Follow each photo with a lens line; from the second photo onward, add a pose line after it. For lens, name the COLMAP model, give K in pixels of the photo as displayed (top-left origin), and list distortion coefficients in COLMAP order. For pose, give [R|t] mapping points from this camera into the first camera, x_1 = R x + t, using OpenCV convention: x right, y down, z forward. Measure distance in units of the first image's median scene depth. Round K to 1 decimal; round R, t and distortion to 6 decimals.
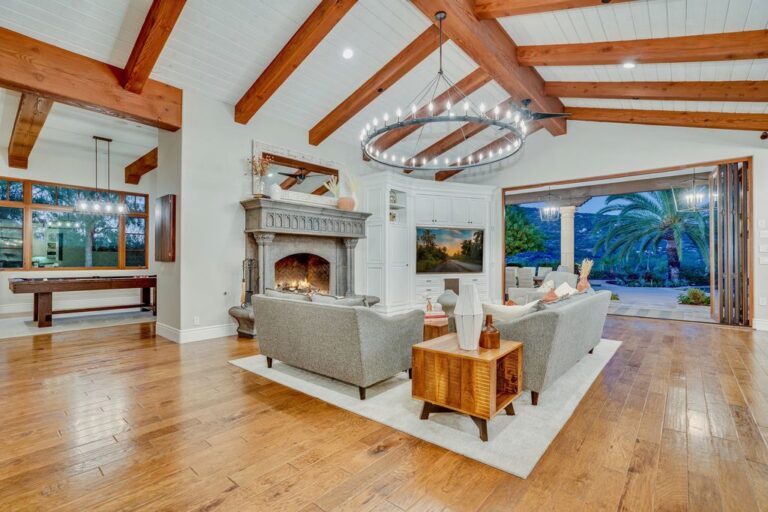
lens RADIAL K [[352.1, 0, 384.0], [0, 352.1, 256.0], [0, 0, 1]] dist [-0.020369, 0.000062]
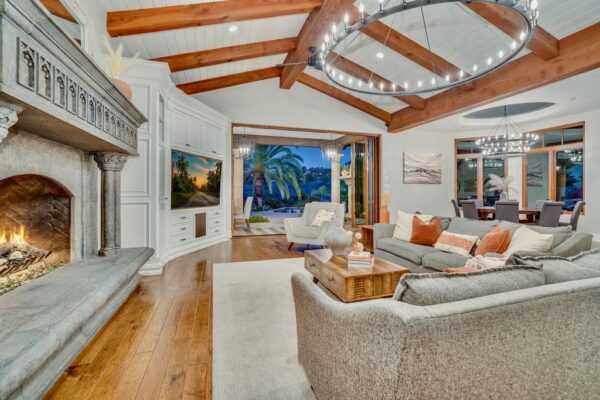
lens RADIAL K [[266.2, 0, 300.0], [0, 266.2, 191.1], [0, 0, 1]] dist [-0.000938, -0.000009]
pose [[0.519606, 0.003165, 0.854400, -0.255729], [-0.001240, 0.999995, -0.002950, 0.010892], [-0.854405, 0.000473, 0.519608, 0.442662]]
